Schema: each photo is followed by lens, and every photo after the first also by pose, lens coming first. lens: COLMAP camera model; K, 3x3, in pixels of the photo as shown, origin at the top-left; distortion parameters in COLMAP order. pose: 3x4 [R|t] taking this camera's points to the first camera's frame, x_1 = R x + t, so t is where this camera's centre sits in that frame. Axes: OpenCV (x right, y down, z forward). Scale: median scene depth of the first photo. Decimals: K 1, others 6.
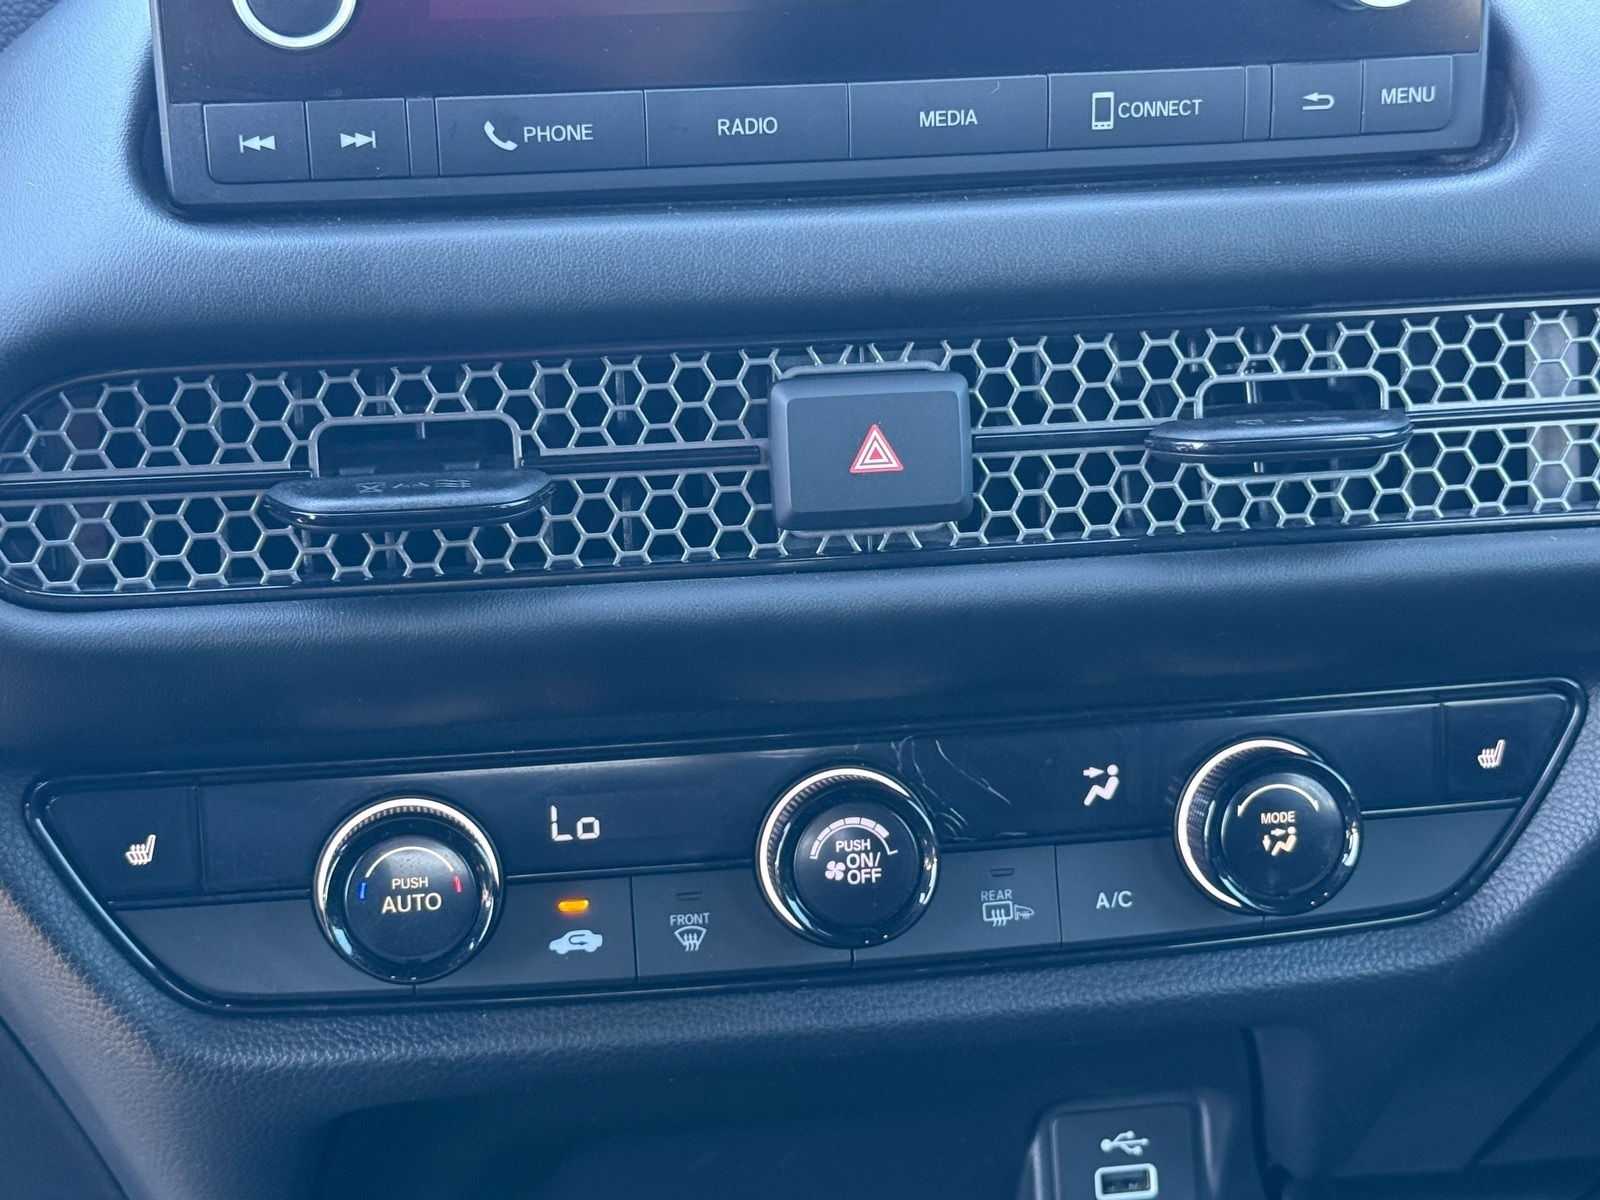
lens RADIAL K [[2451.2, 0, 800.0], [0, 2451.2, 600.0], [0, 0, 1]] dist [0.131203, 0.031303]
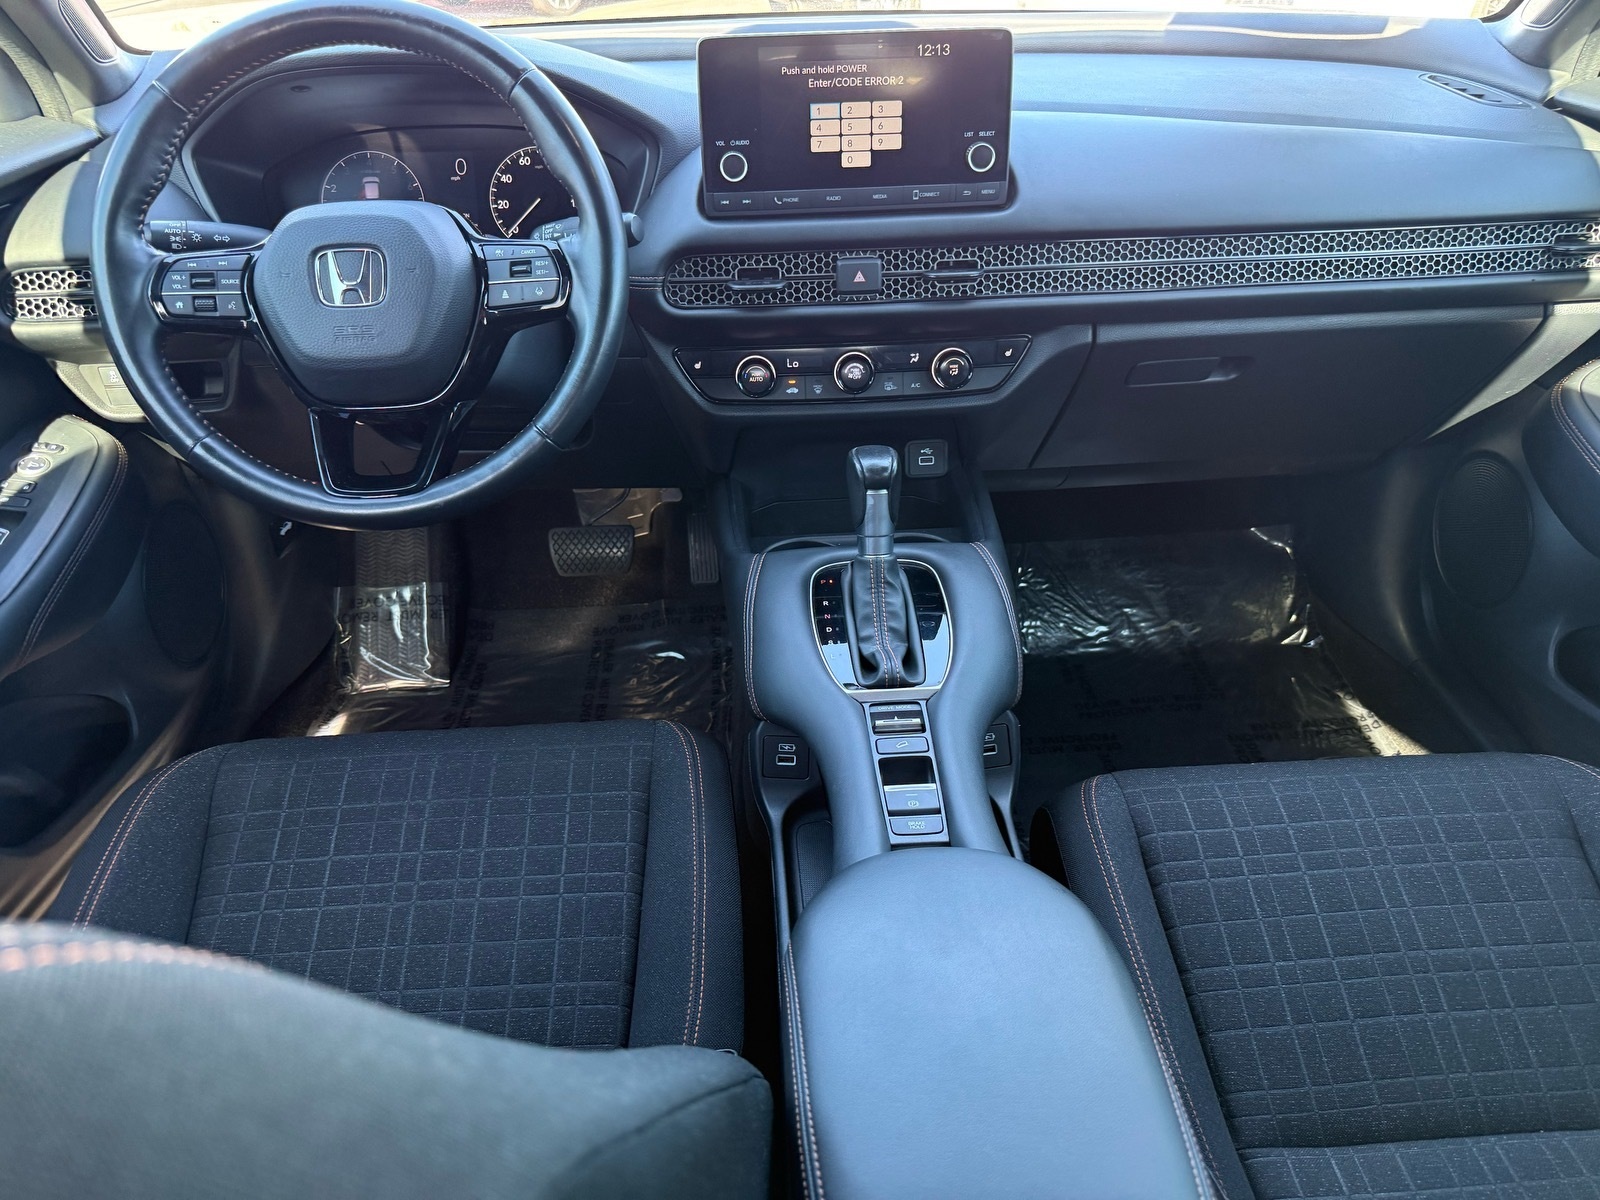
lens RADIAL K [[1143.8, 0, 810.9], [0, 1143.8, 599.8], [0, 0, 1]] dist [0.128393, -0.137119]
pose [[0.994555, 0.046884, -0.093074, 0.162345], [-0.024241, 0.972669, 0.230928, 0.028001], [0.101357, -0.227415, 0.968509, -1.157981]]
